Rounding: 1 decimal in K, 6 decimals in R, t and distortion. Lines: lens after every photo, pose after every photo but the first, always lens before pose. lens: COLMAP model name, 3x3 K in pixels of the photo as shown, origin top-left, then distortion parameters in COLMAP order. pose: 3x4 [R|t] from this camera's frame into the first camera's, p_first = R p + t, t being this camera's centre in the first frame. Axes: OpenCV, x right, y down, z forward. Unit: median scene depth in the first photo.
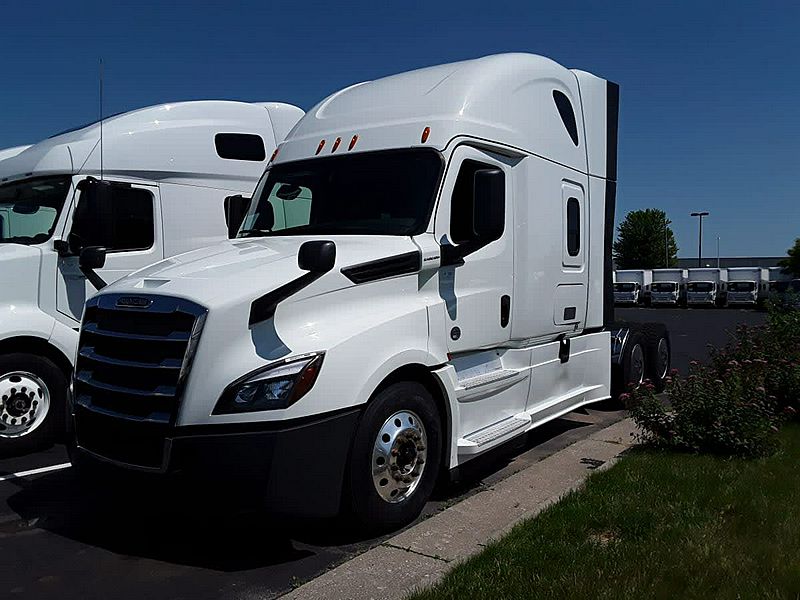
lens RADIAL K [[666.2, 0, 405.2], [0, 666.2, 302.6], [0, 0, 1]] dist [0.016187, -0.014564]
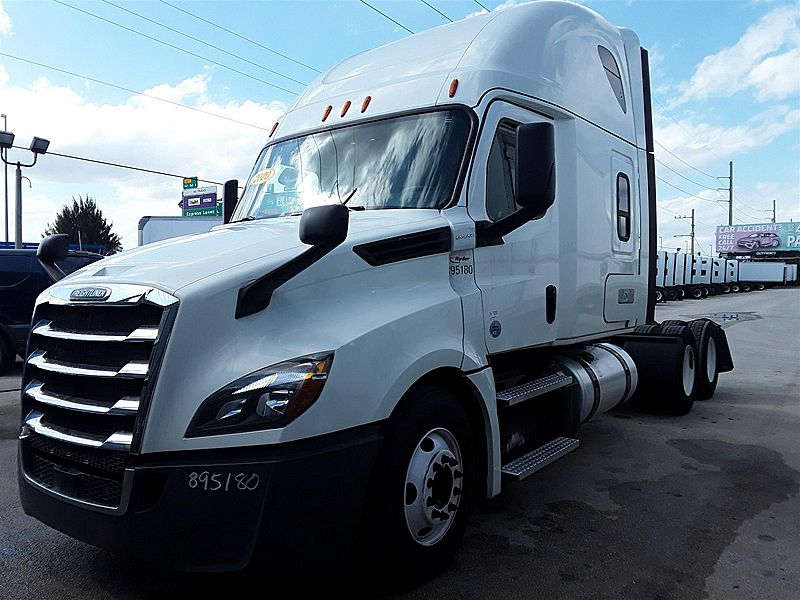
lens RADIAL K [[666.2, 0, 400.9], [0, 666.2, 293.6], [0, 0, 1]] dist [0.016187, -0.014564]
pose [[0.999760, -0.013873, -0.016940, -0.025837], [0.013360, 0.999458, -0.030078, 0.025685], [0.017348, 0.029844, 0.999404, 0.196864]]
